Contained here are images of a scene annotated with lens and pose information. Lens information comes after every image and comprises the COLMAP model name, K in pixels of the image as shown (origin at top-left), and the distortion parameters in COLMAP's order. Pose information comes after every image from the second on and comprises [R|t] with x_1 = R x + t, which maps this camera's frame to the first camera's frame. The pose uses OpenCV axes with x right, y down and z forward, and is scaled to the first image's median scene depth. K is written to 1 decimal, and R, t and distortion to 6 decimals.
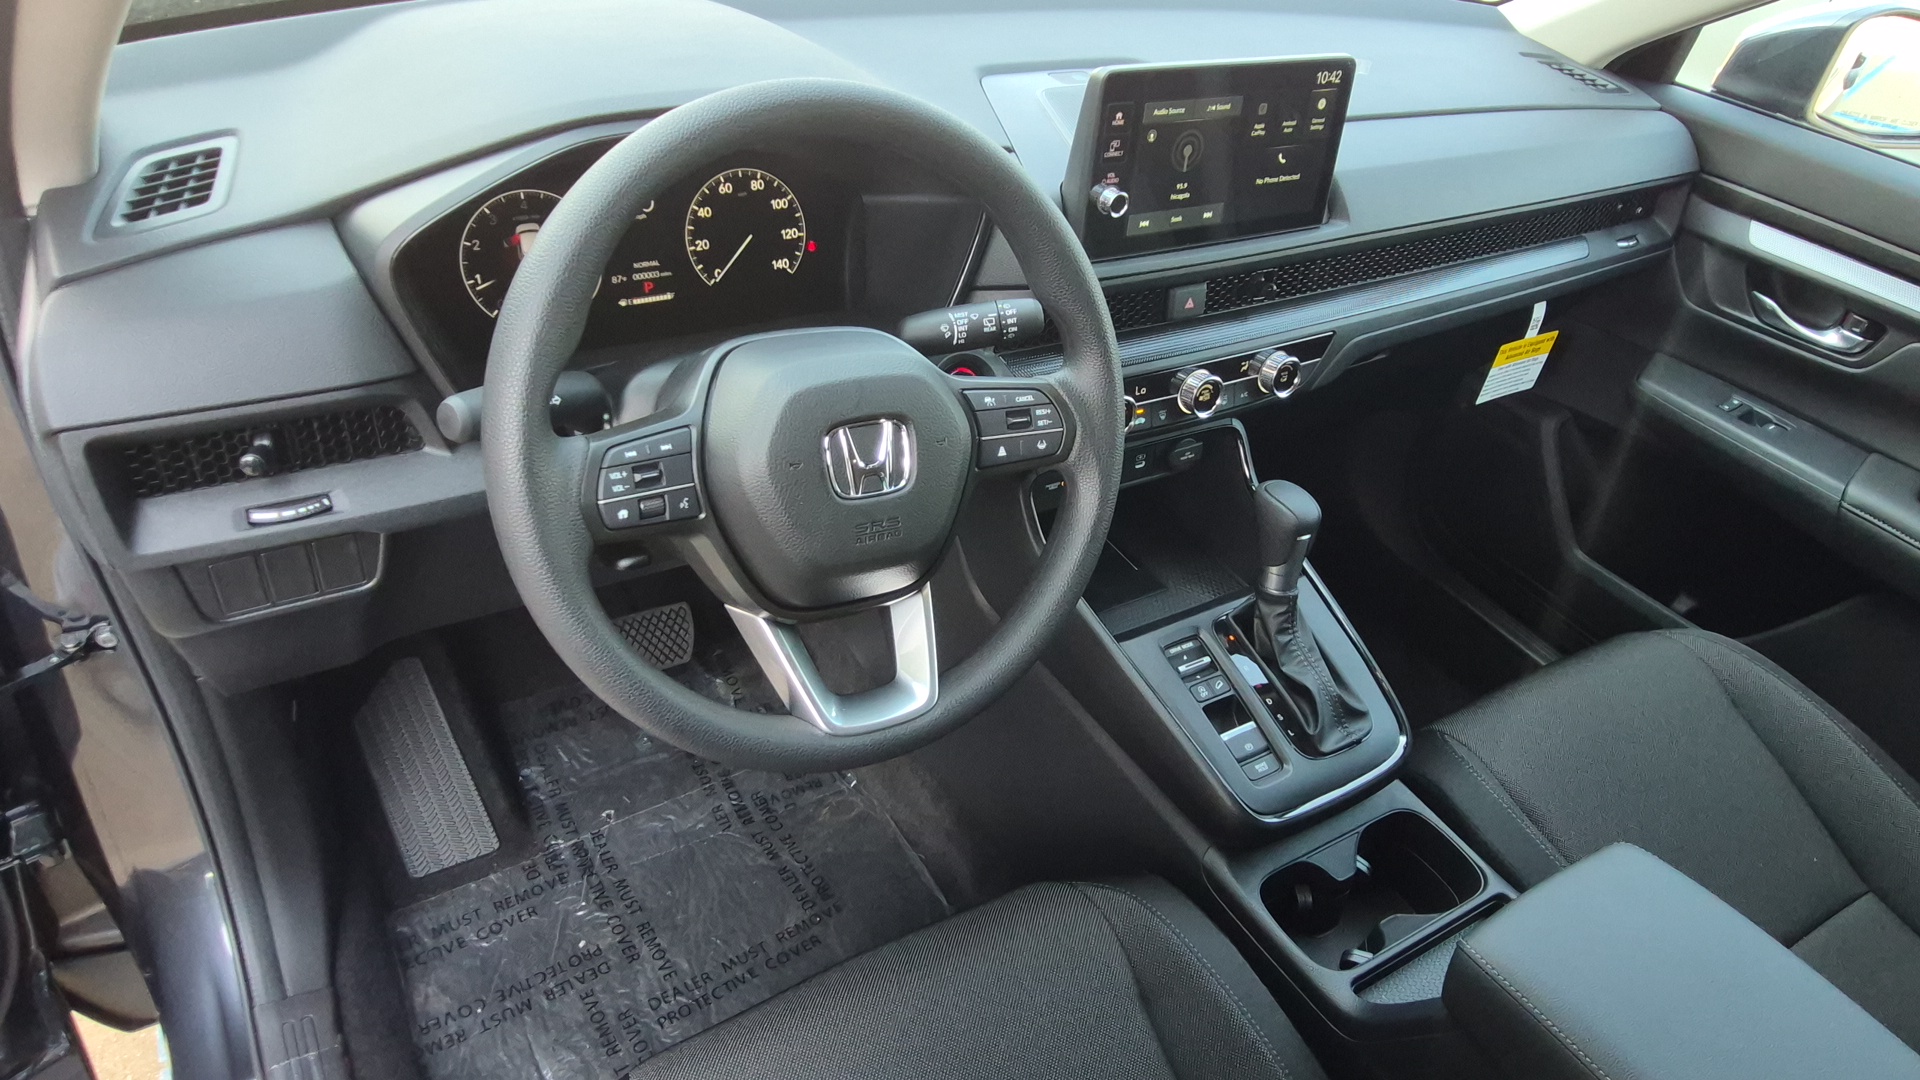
lens RADIAL K [[1198.6, 0, 952.6], [0, 1198.6, 538.7], [0, 0, 1]] dist [-0.002711, 0.001530]
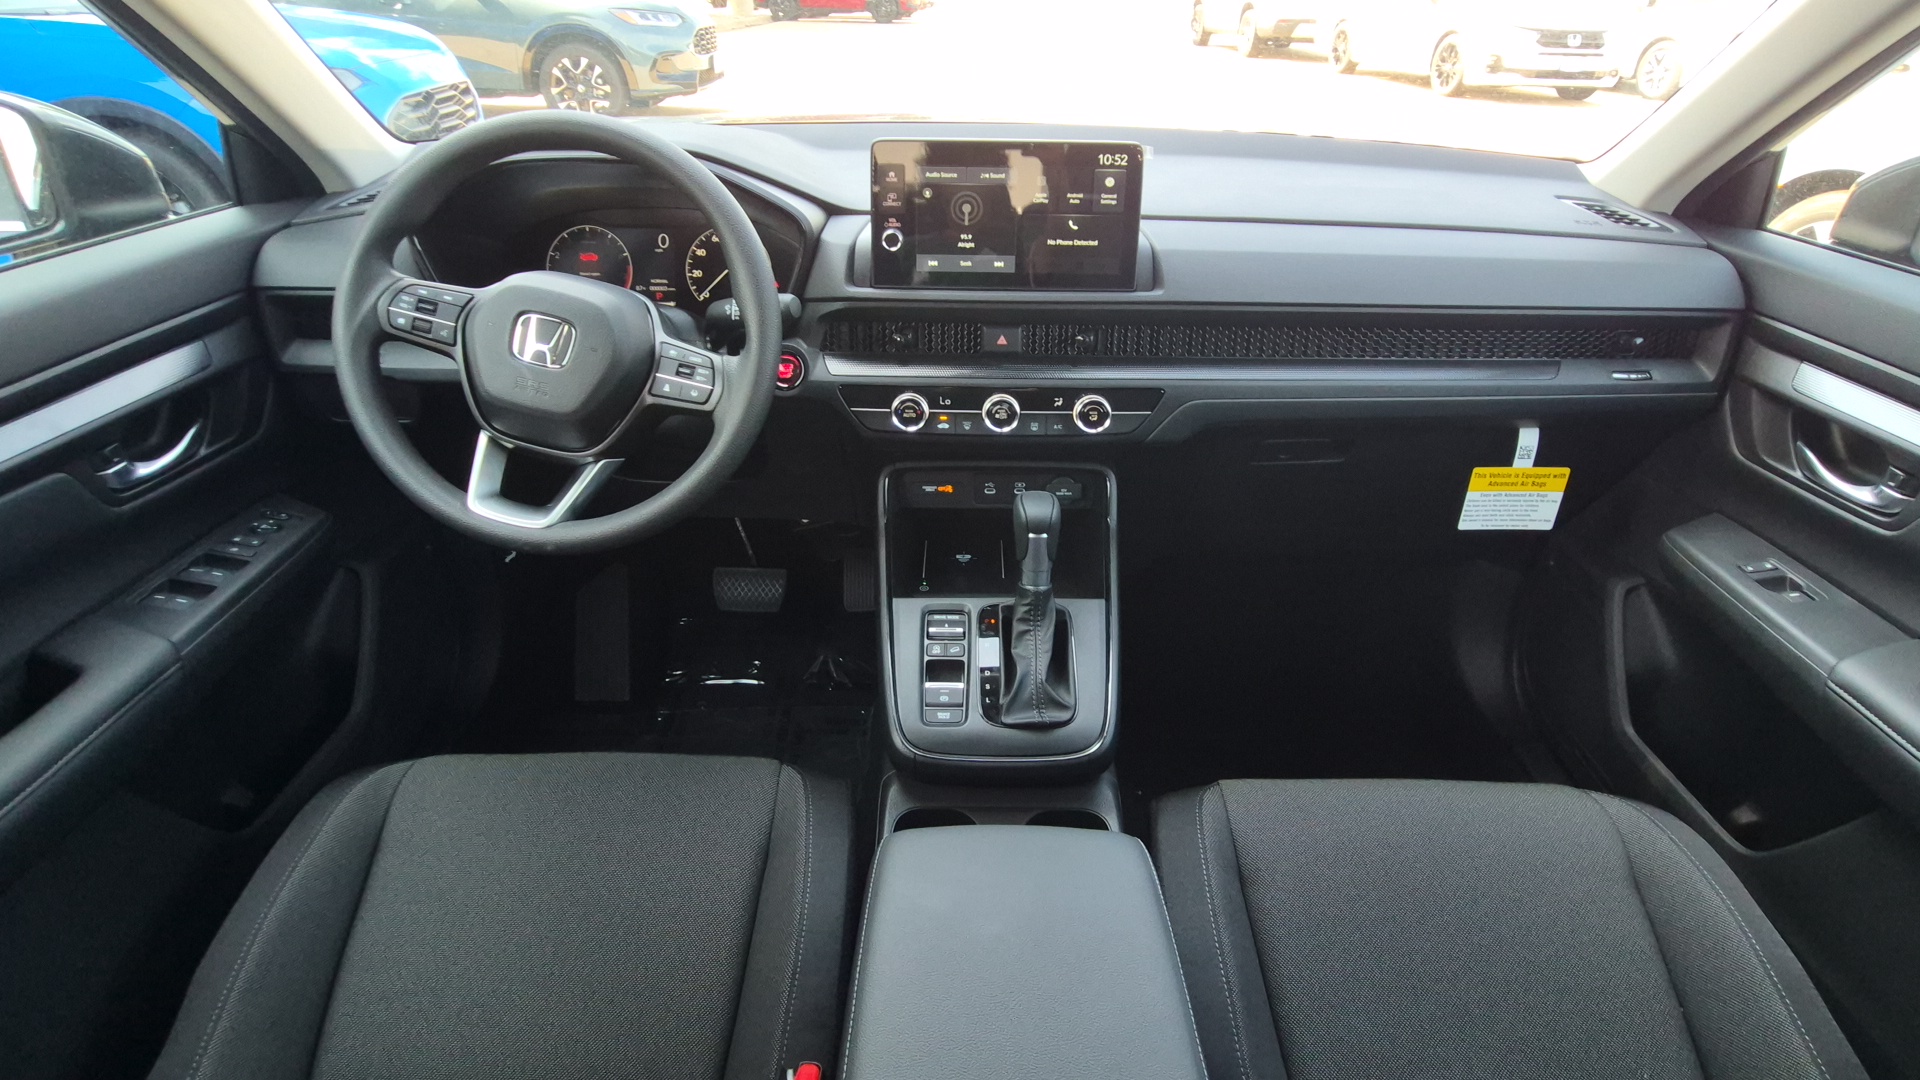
lens RADIAL K [[988.8, 0, 957.4], [0, 988.8, 535.6], [0, 0, 1]] dist [-0.004690, -0.003562]
pose [[0.845238, 0.160279, -0.509787, 0.692653], [-0.247102, 0.963074, -0.106905, 0.115627], [0.473828, 0.216330, 0.853633, 0.145095]]
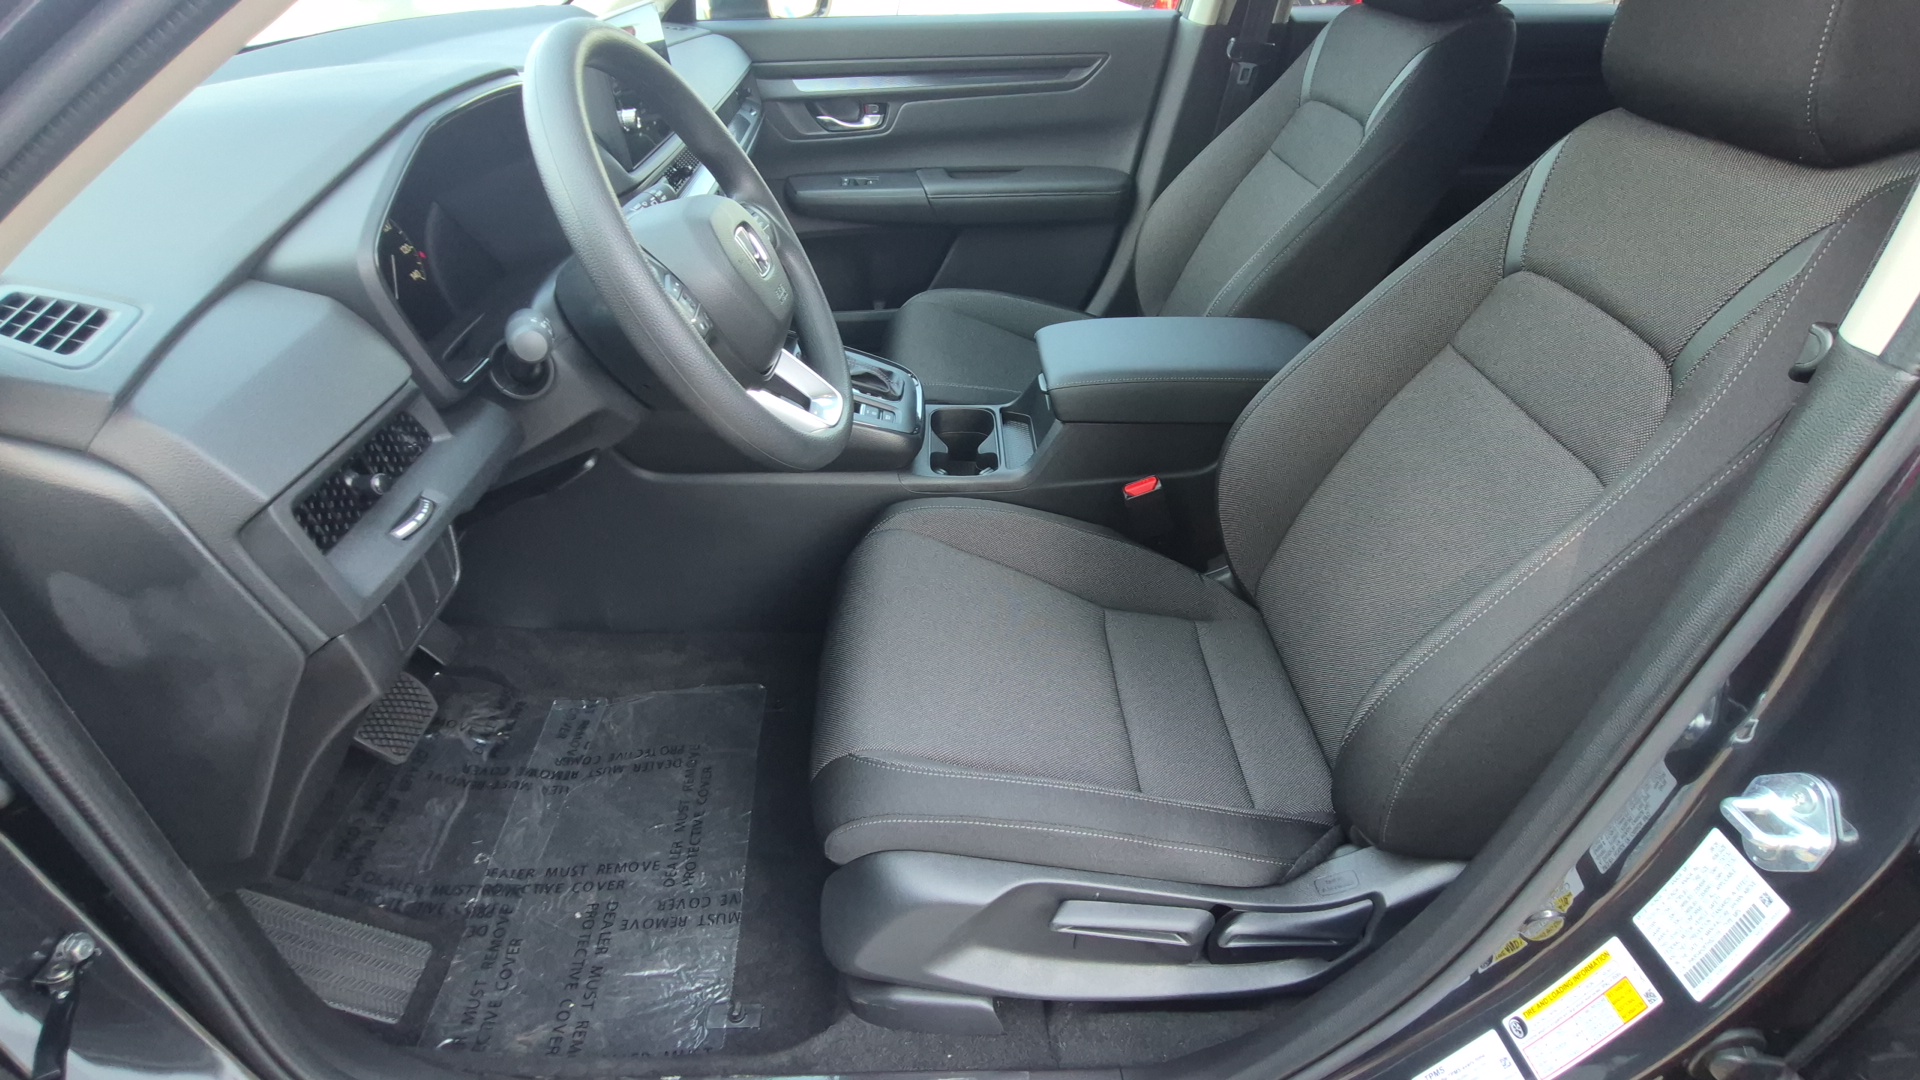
lens RADIAL K [[929.5, 0, 958.6], [0, 929.5, 535.9], [0, 0, 1]] dist [0.005048, 0.000276]
pose [[0.508276, -0.586271, 0.630827, -0.559466], [0.566979, 0.779159, 0.267294, 0.026969], [-0.648221, 0.221806, 0.728431, 0.037108]]
